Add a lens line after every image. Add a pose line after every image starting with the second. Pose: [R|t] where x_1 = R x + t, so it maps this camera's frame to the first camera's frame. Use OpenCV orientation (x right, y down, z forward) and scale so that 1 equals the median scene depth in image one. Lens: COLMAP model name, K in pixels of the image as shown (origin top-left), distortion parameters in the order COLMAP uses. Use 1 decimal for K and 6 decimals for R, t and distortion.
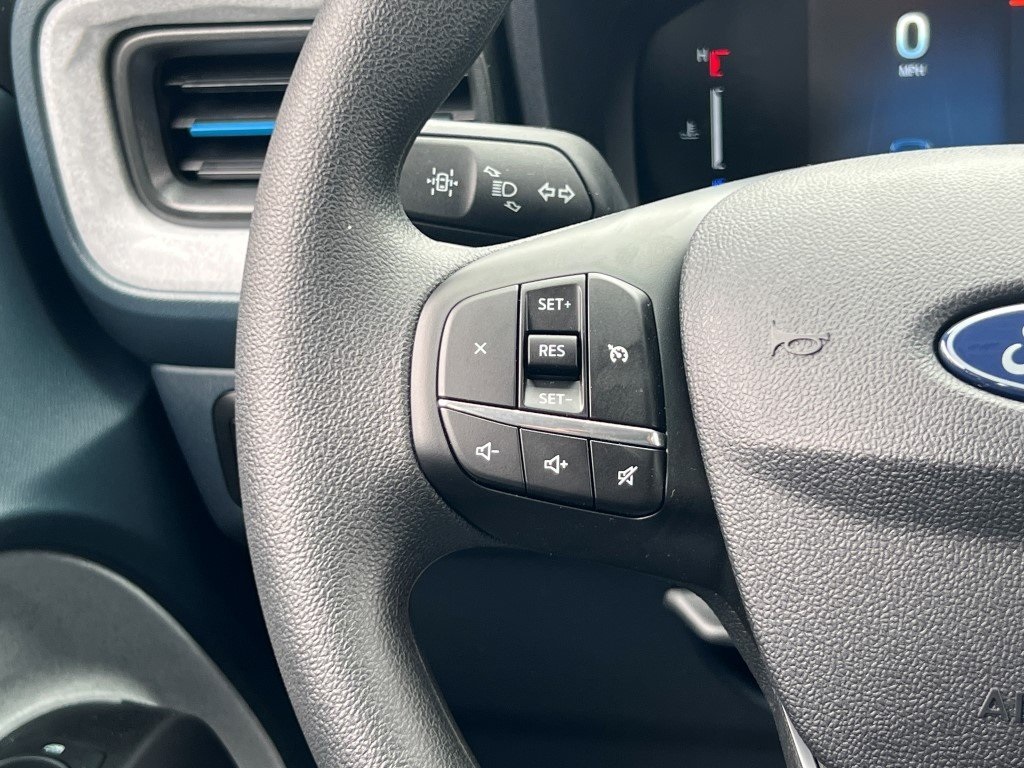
lens RADIAL K [[1748.8, 0, 512.0], [0, 1748.8, 384.0], [0, 0, 1]] dist [0.139665, -0.235159]
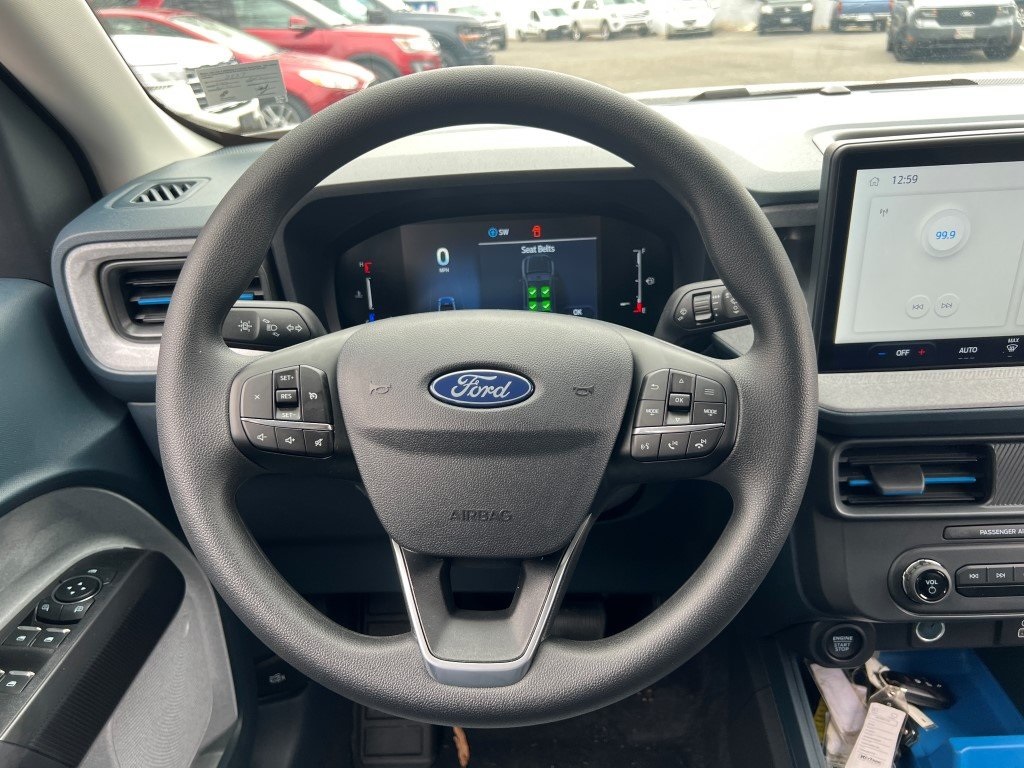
lens RADIAL K [[793.7, 0, 512.0], [0, 793.7, 384.0], [0, 0, 1]] dist [0.026112, -0.004772]
pose [[0.973108, -0.055781, 0.223493, 0.073960], [0.054082, 0.998442, 0.013720, -0.030216], [-0.223910, -0.001264, 0.974609, -0.187129]]
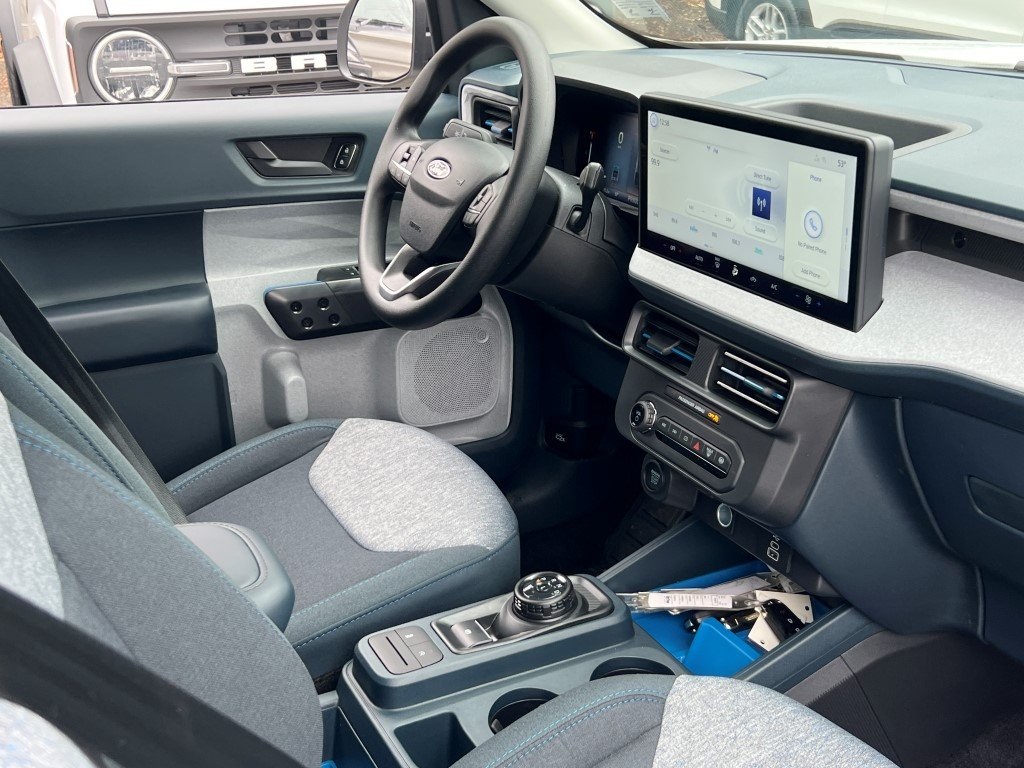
lens RADIAL K [[1207.0, 0, 512.0], [0, 1207.0, 384.0], [0, 0, 1]] dist [0.027419, 0.013940]
pose [[0.659327, 0.343419, -0.668843, 2.556552], [-0.327249, 0.931983, 0.155936, -0.048319], [0.676901, 0.116065, 0.726866, -1.232898]]
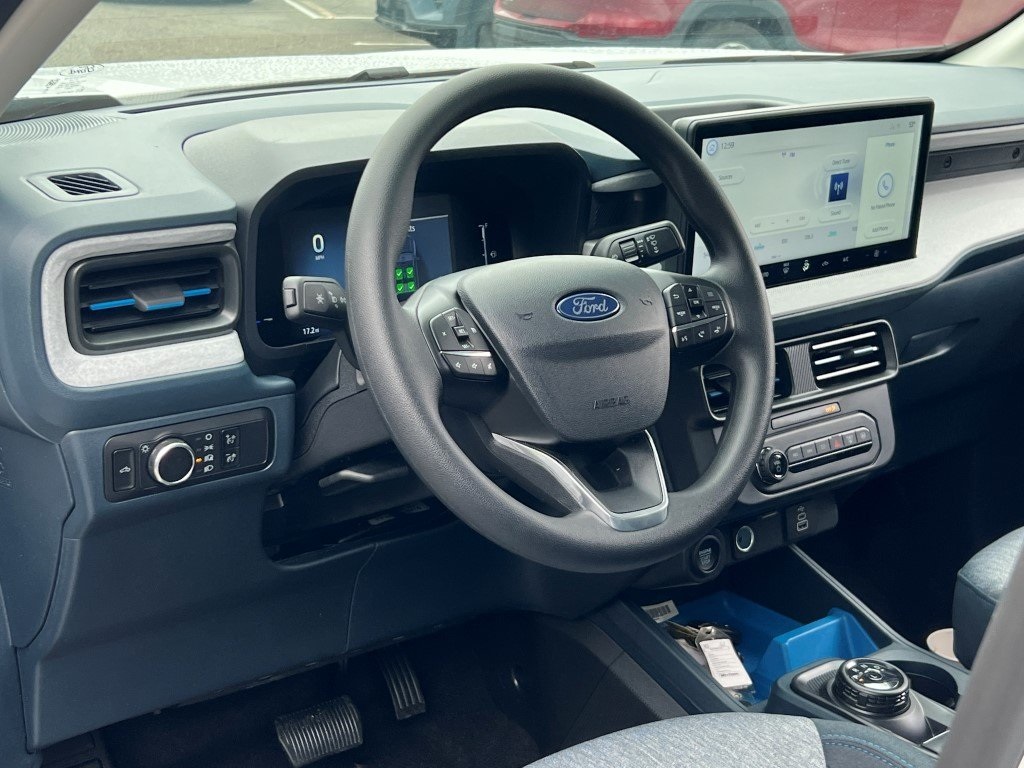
lens RADIAL K [[1596.2, 0, 512.0], [0, 1596.2, 384.0], [0, 0, 1]] dist [0.115463, -0.026493]
pose [[0.582945, -0.129767, 0.802082, -1.812467], [0.239693, 0.970697, -0.017160, 0.115753], [-0.776352, 0.202257, 0.596967, -0.602899]]
